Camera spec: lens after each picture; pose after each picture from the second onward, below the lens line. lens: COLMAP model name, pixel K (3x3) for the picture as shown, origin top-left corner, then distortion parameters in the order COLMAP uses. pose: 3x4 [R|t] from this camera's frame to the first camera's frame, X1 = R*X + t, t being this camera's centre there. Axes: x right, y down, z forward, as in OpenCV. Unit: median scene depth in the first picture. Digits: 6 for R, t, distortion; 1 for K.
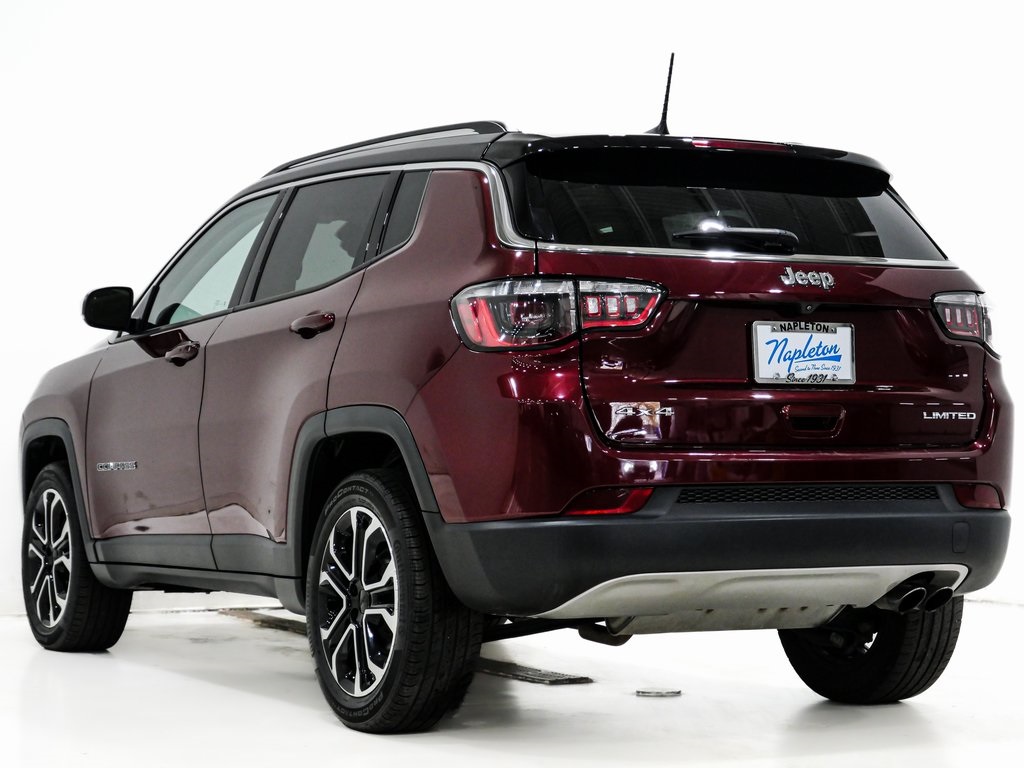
lens RADIAL K [[2747.1, 0, 512.0], [0, 2747.1, 384.0], [0, 0, 1]] dist [0.059473, 0.189295]
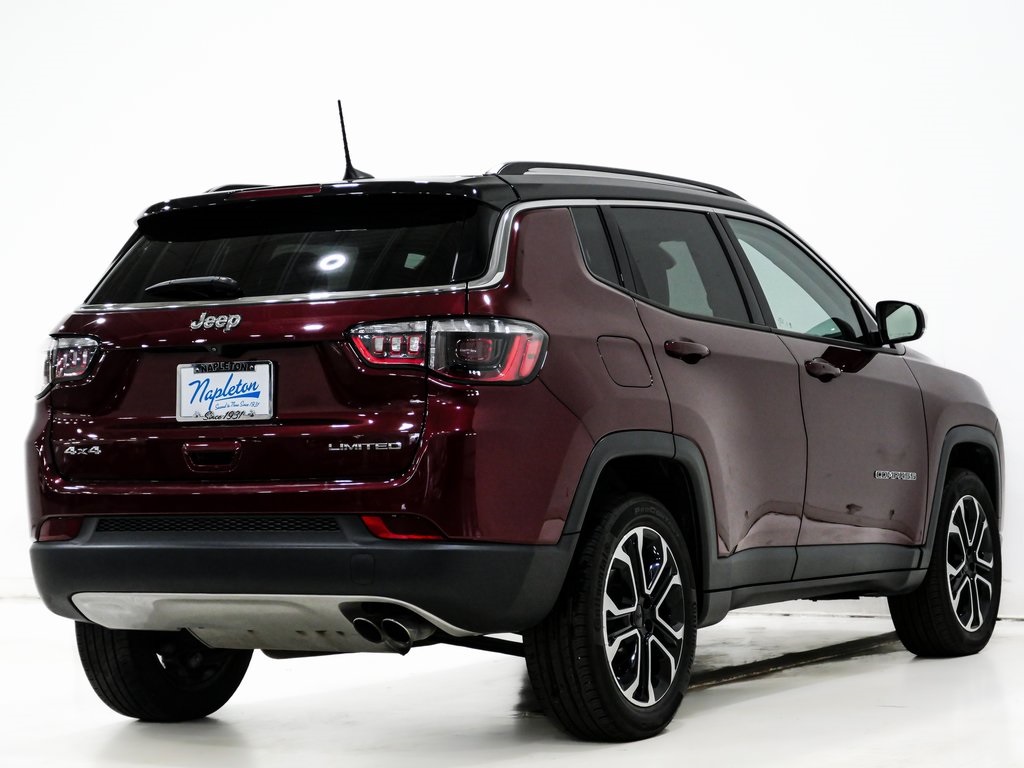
lens RADIAL K [[2438.8, 0, 512.0], [0, 2438.8, 384.0], [0, 0, 1]] dist [-0.079379, -0.393846]
pose [[0.523958, -0.036618, -0.850957, 0.966413], [0.034668, 0.999164, -0.021650, 0.010102], [0.851038, -0.018158, 0.524789, 0.600309]]
